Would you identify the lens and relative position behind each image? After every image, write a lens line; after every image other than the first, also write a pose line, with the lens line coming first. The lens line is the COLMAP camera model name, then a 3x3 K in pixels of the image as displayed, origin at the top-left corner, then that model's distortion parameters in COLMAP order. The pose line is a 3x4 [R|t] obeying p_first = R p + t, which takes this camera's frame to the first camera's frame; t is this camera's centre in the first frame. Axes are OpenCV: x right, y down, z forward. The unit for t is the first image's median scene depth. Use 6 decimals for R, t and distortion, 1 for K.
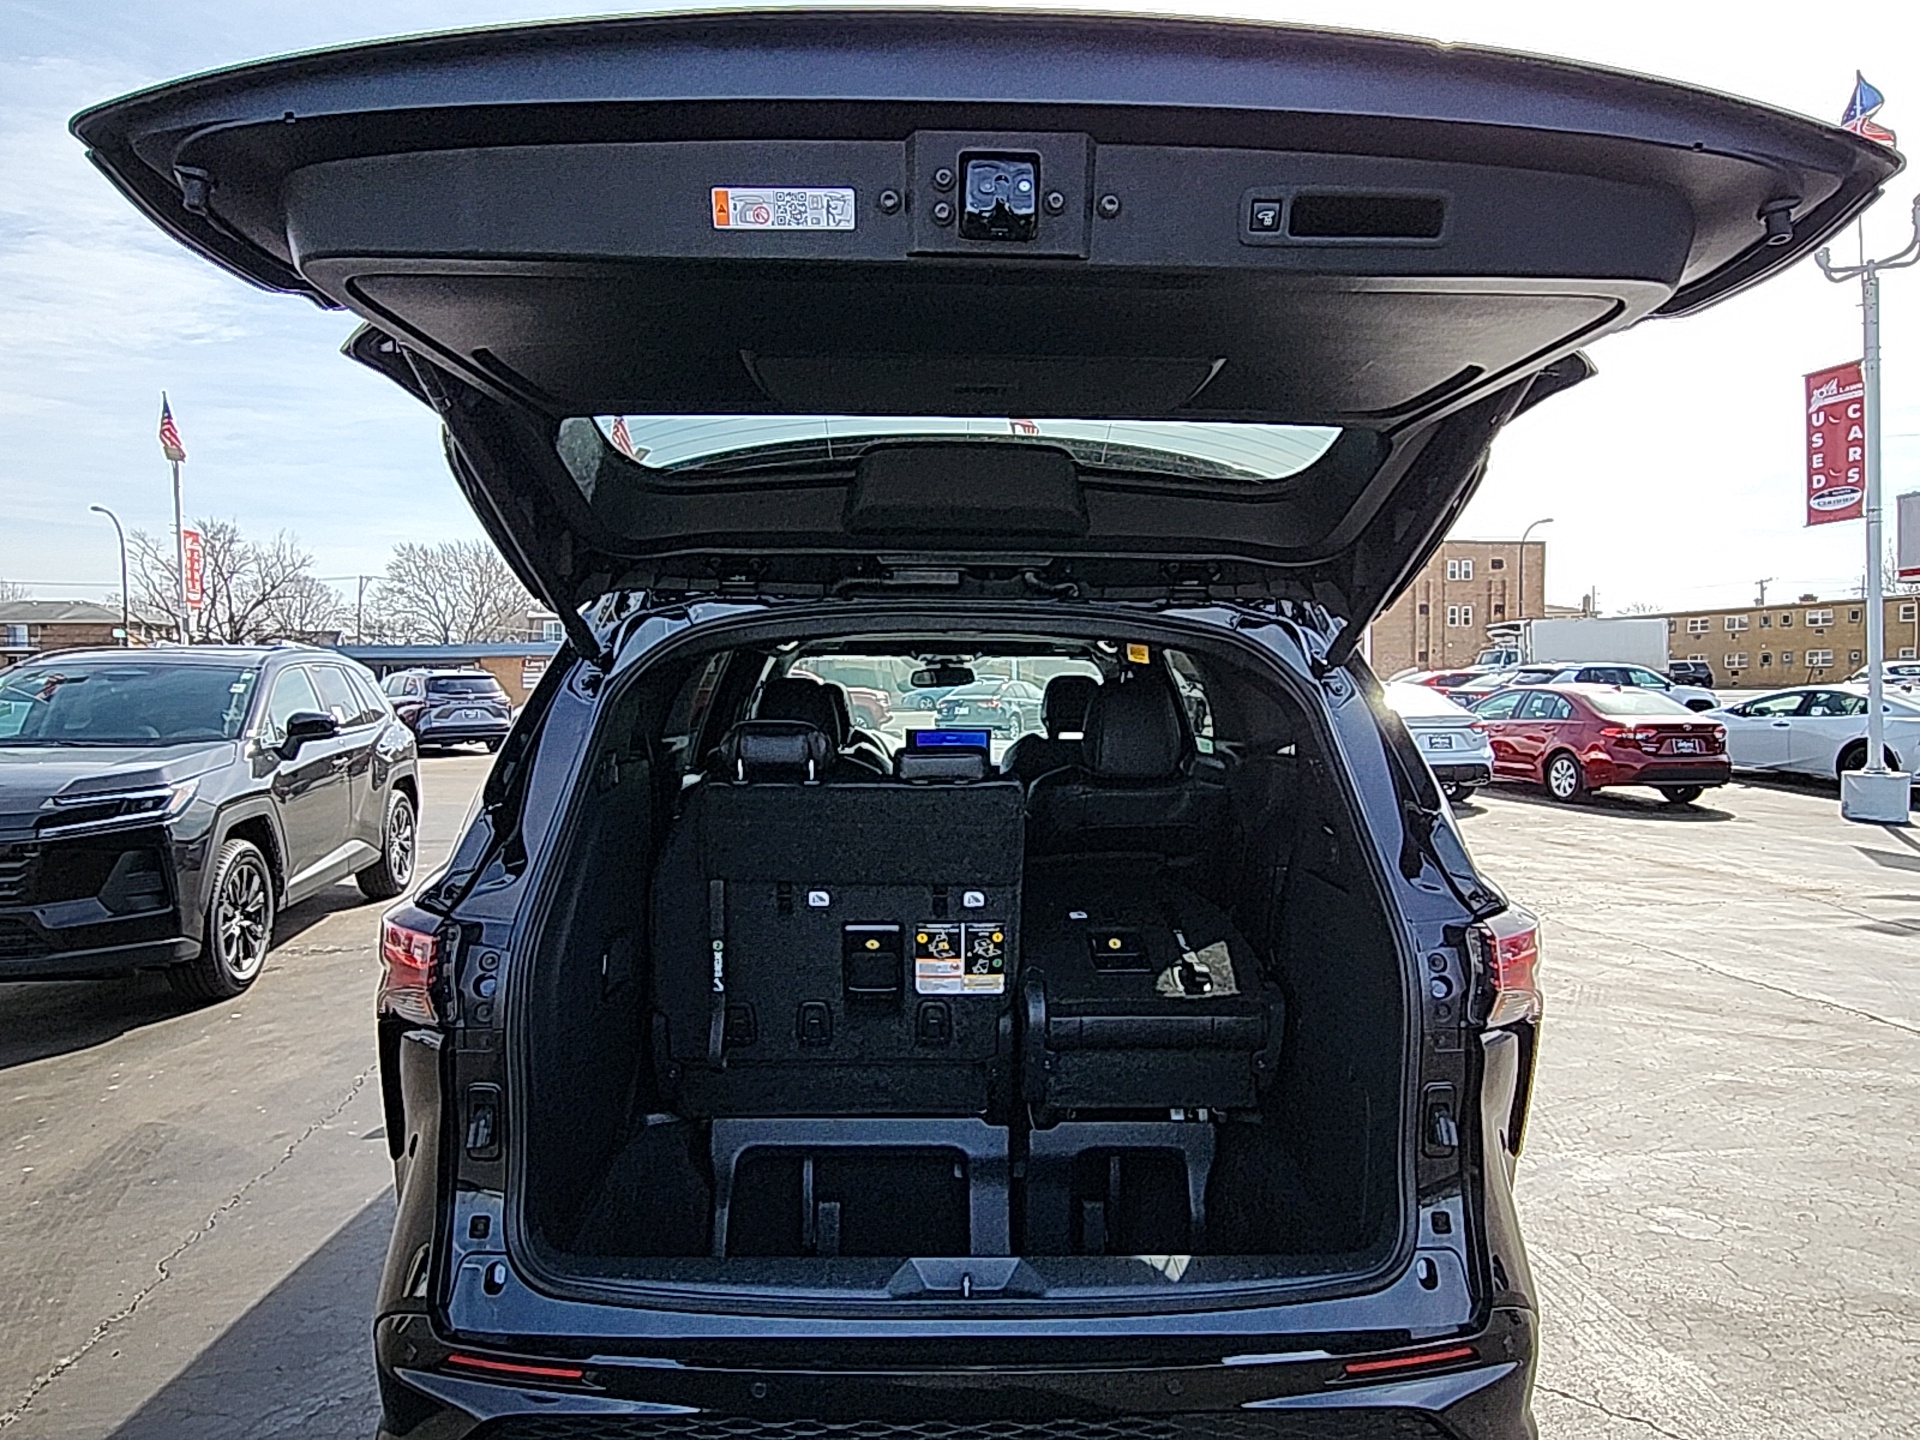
lens RADIAL K [[1188.9, 0, 960.0], [0, 1188.9, 720.0], [0, 0, 1]] dist [0.005890, -0.003061]
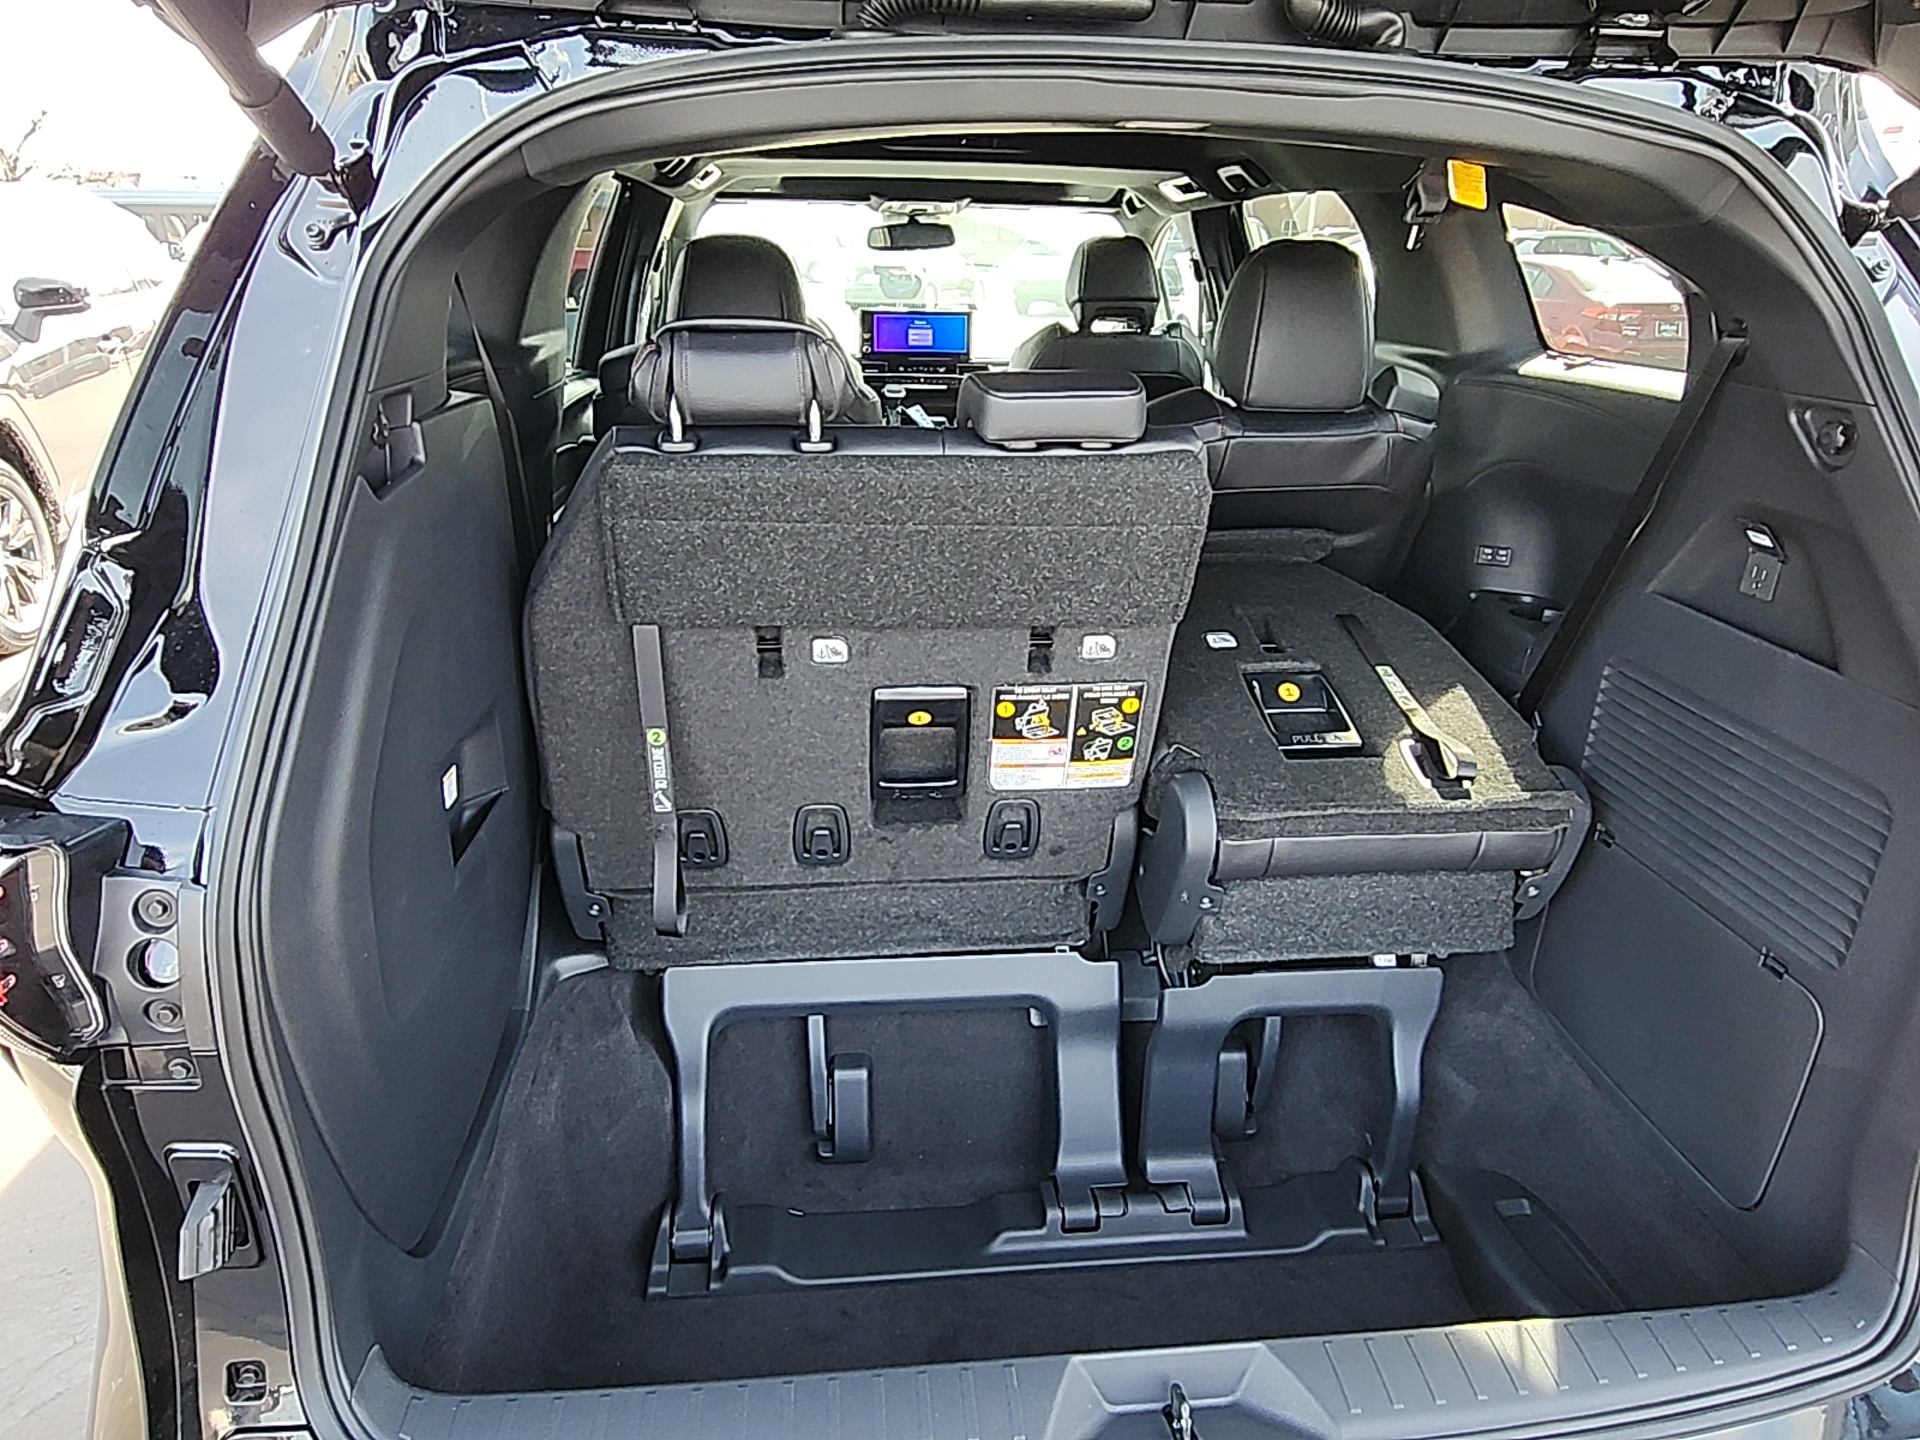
lens RADIAL K [[1188.9, 0, 960.0], [0, 1188.9, 720.0], [0, 0, 1]] dist [0.005890, -0.003061]
pose [[0.996792, -0.017735, 0.078043, -0.099590], [-0.009884, 0.940396, 0.339939, -0.012004], [-0.079420, -0.339620, 0.937204, 0.442190]]
